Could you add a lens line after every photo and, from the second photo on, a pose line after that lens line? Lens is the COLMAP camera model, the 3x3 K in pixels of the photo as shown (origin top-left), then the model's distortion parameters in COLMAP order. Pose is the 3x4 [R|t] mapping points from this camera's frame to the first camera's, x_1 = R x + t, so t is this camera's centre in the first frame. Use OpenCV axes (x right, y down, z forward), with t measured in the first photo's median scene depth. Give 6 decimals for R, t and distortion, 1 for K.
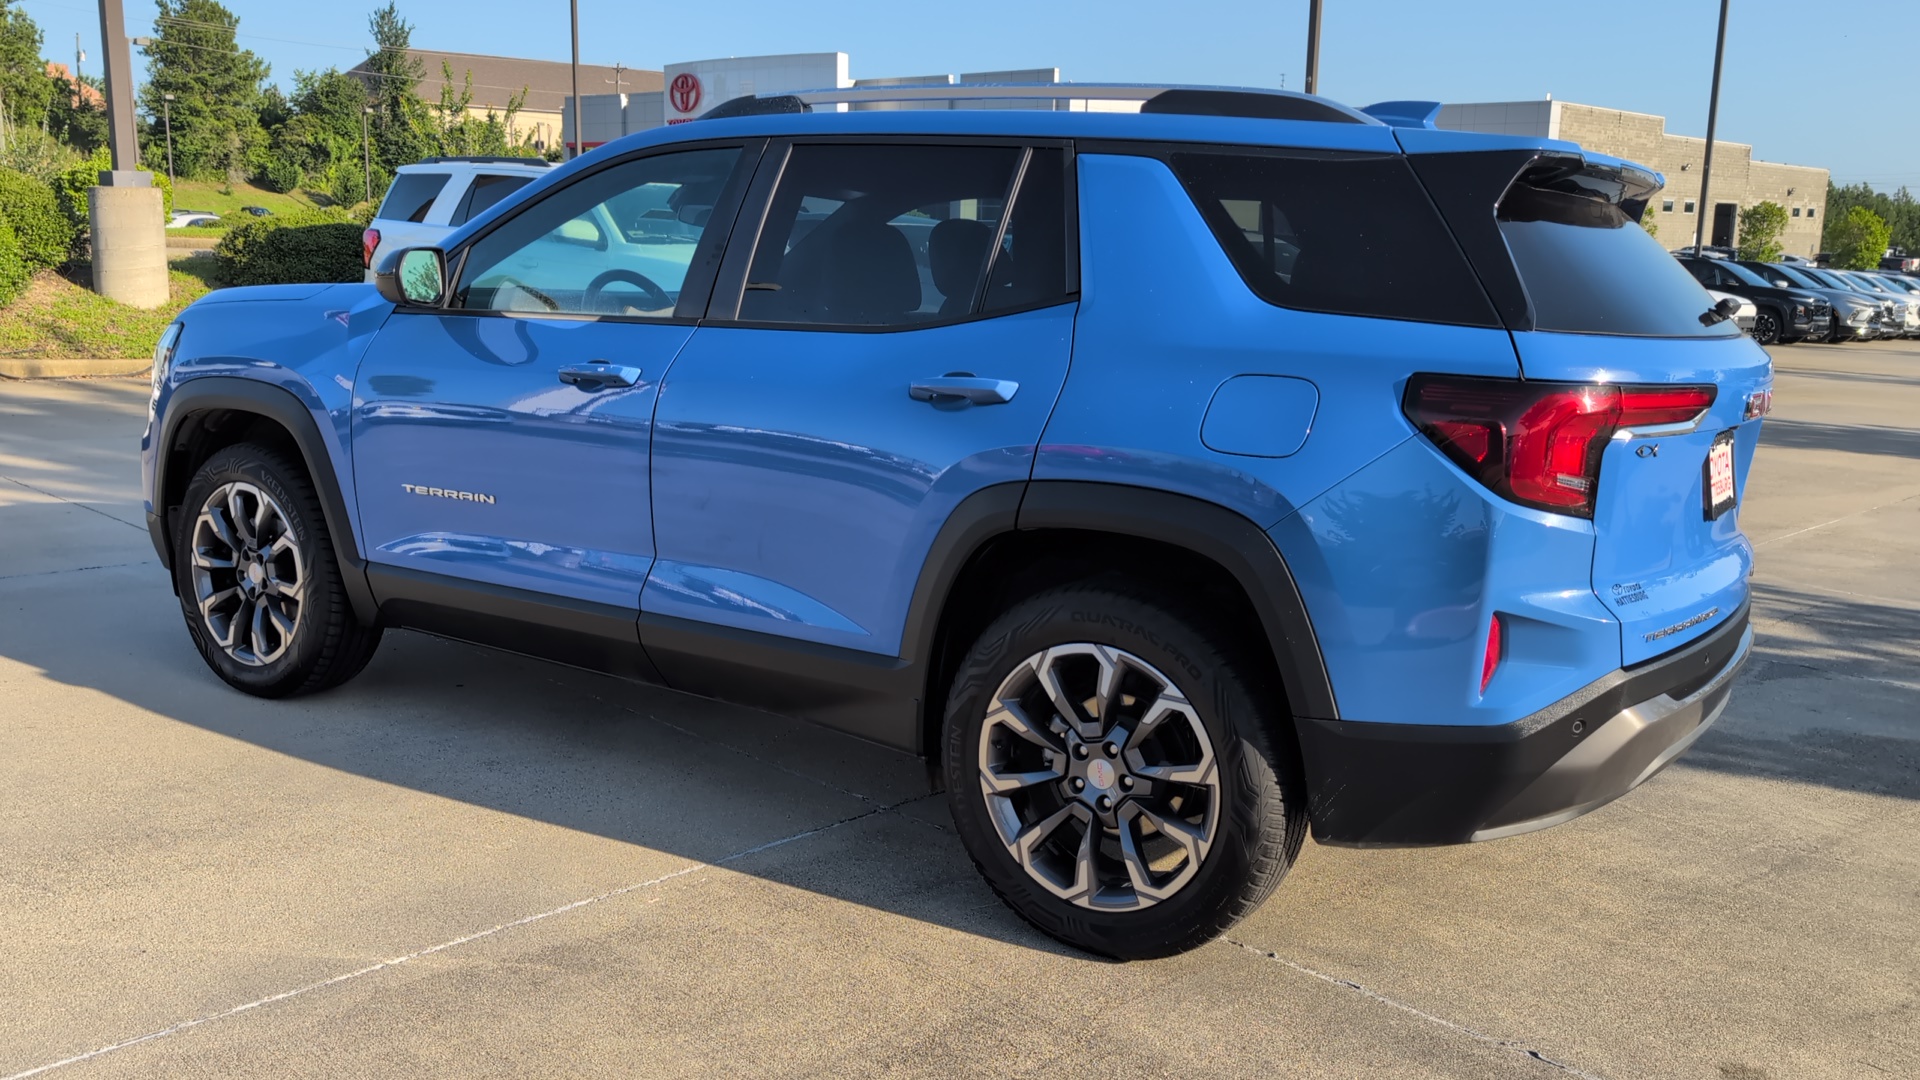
lens RADIAL K [[1589.5, 0, 960.0], [0, 1589.5, 540.0], [0, 0, 1]] dist [0.077685, -0.184654]
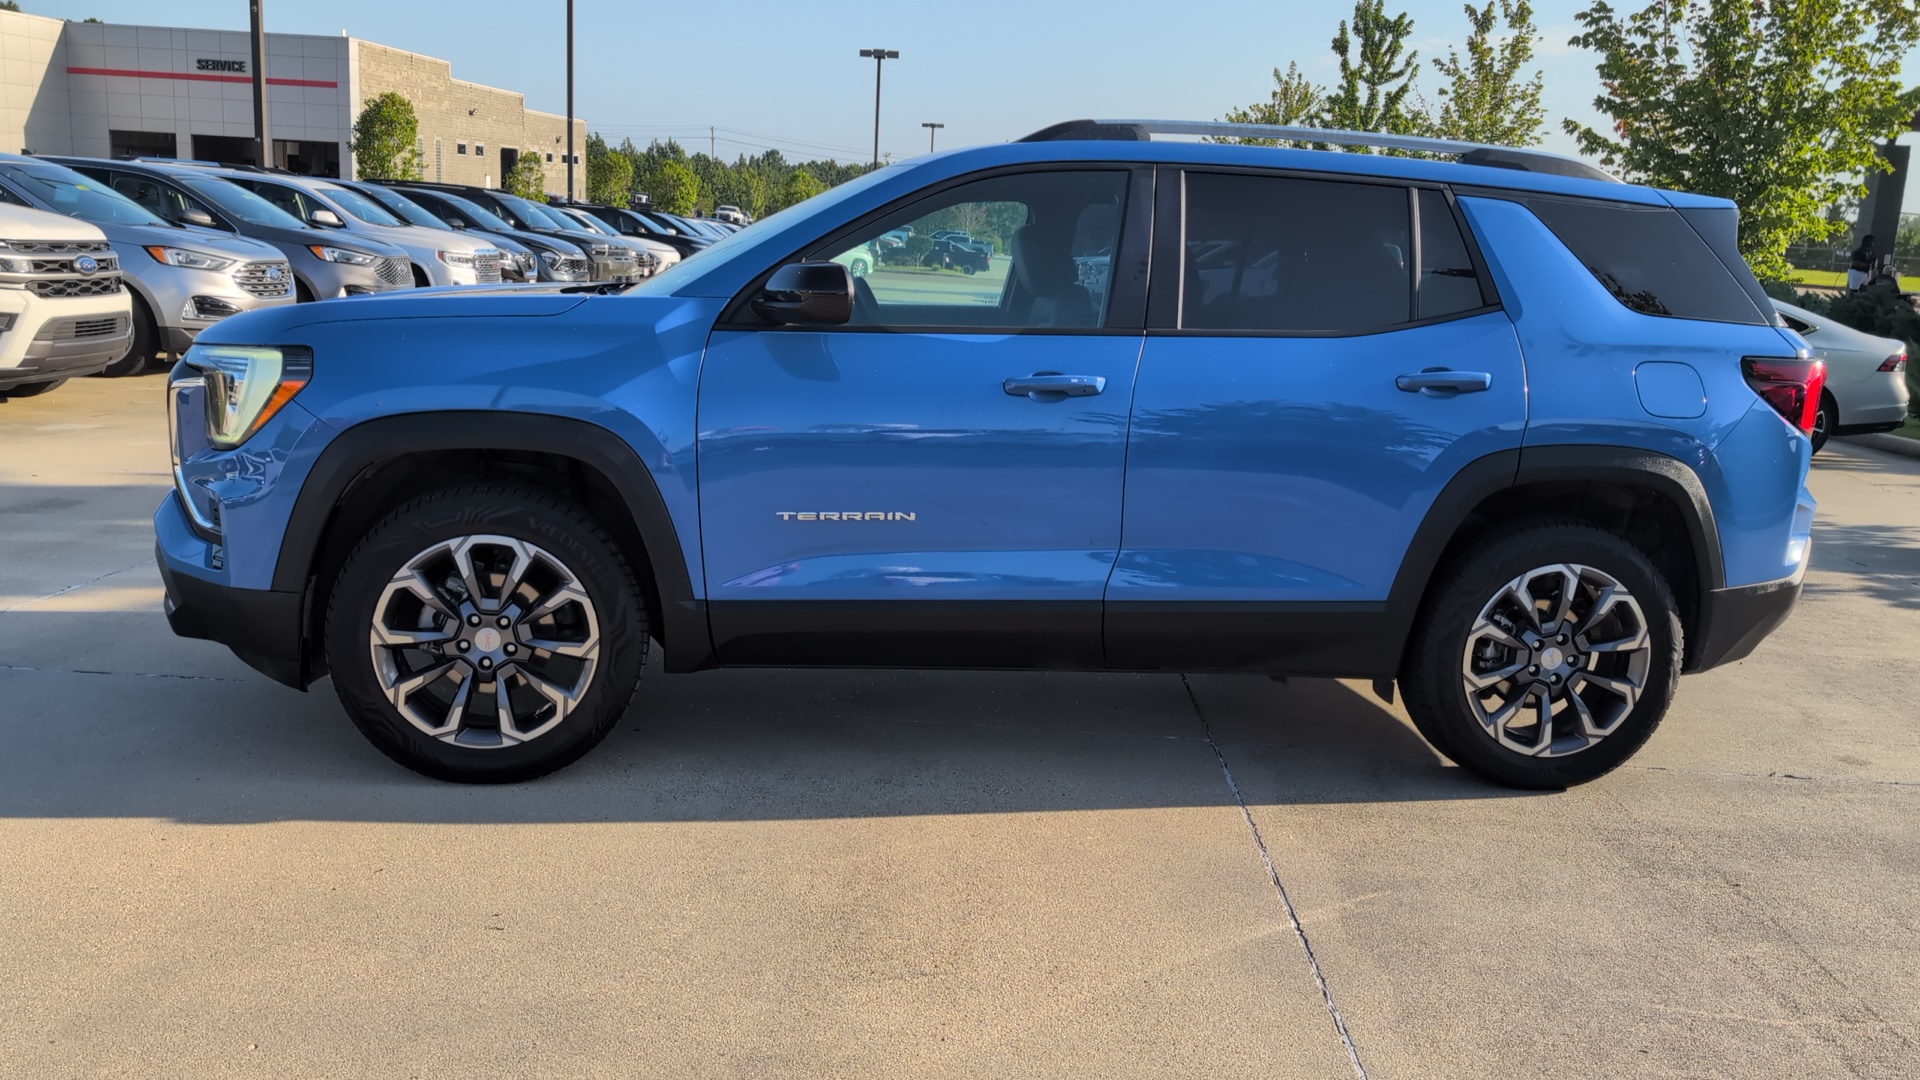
lens RADIAL K [[1589.5, 0, 960.0], [0, 1589.5, 540.0], [0, 0, 1]] dist [0.077685, -0.184654]
pose [[0.749275, -0.119570, 0.651376, -1.149232], [0.094883, 0.992801, 0.073100, -0.100226], [-0.655427, 0.007033, 0.755226, 0.290105]]
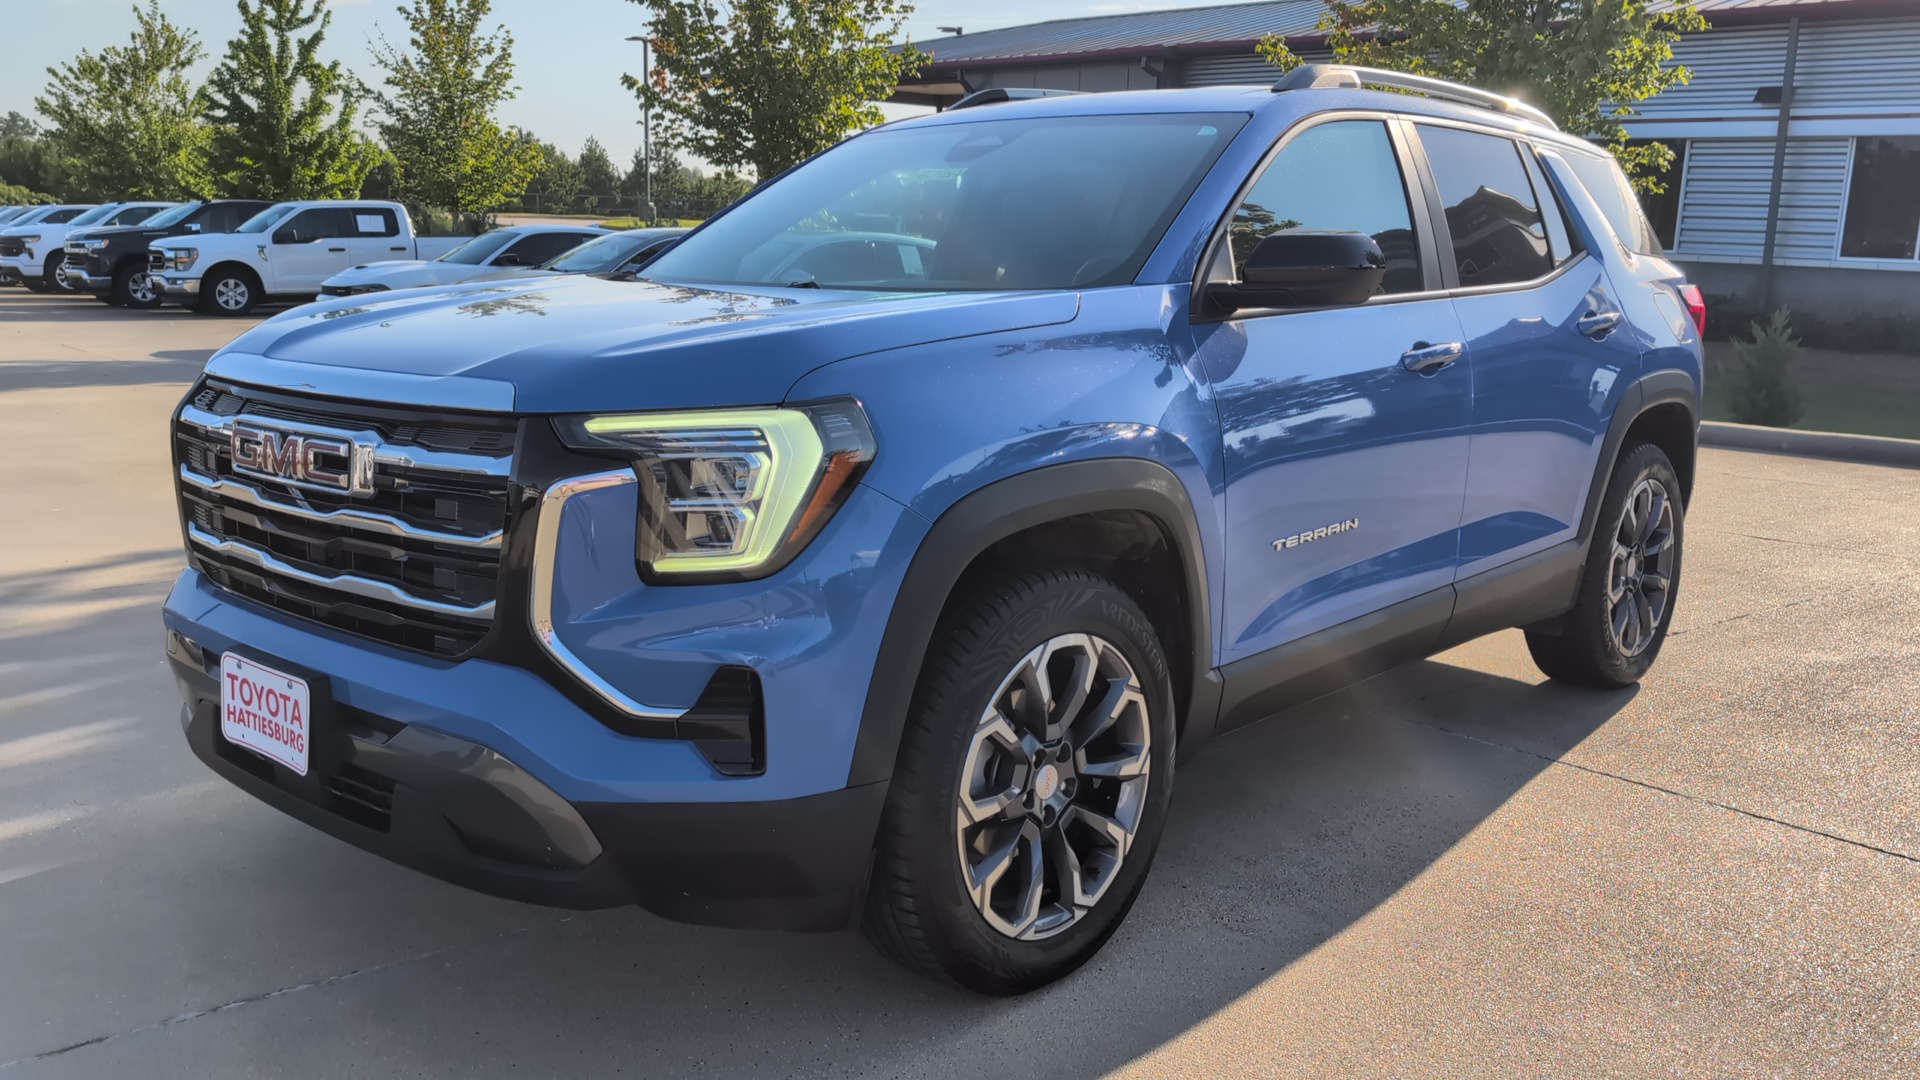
lens RADIAL K [[1616.1, 0, 960.0], [0, 1616.1, 540.0], [0, 0, 1]] dist [0.003674, 0.002173]
pose [[0.152292, -0.213743, 0.964946, -1.457203], [0.165369, 0.968082, 0.188338, -0.268977], [-0.974403, 0.130889, 0.182778, 1.313533]]
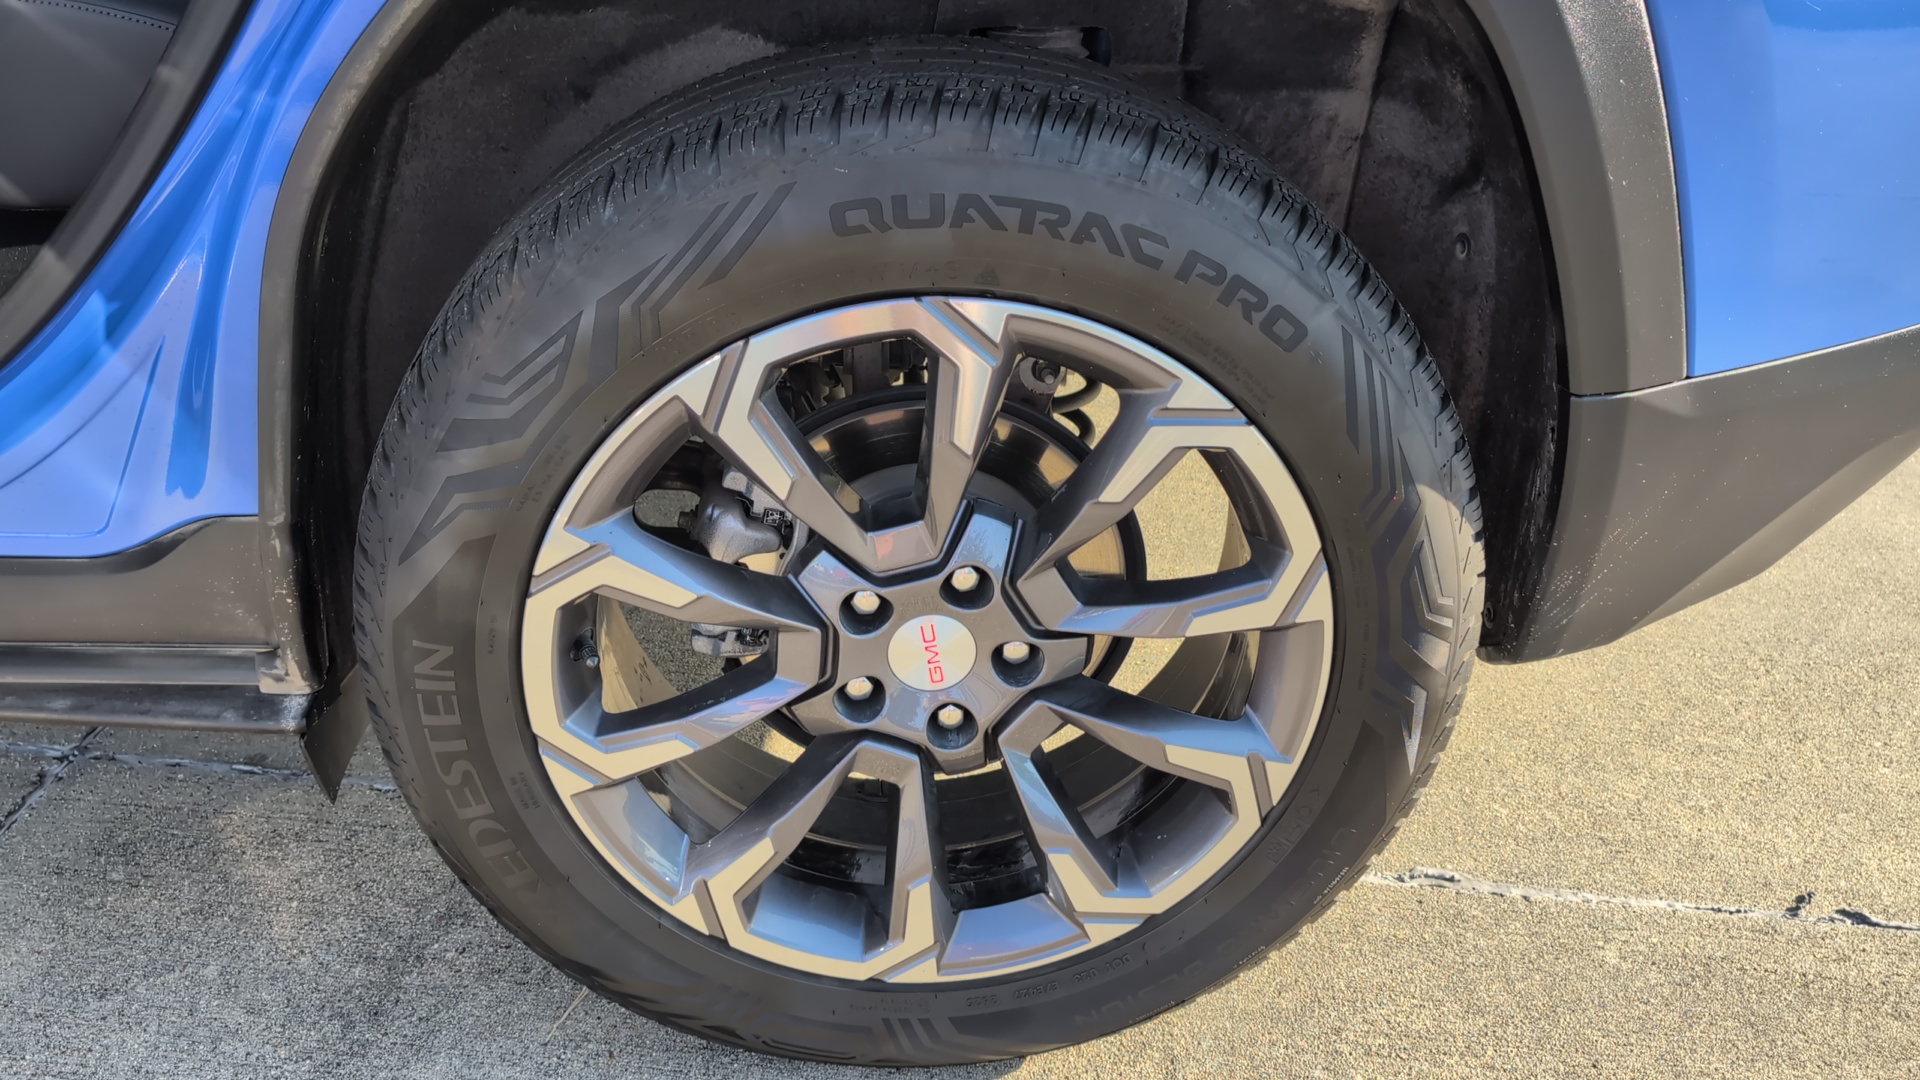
lens RADIAL K [[1529.9, 0, 962.2], [0, 1529.9, 487.0], [0, 0, 1]] dist [0.084388, -0.002628]
pose [[0.798001, -0.296740, 0.524538, -0.067838], [0.108180, 0.926771, 0.359712, -0.004182], [-0.592868, -0.230306, 0.771665, 0.734469]]
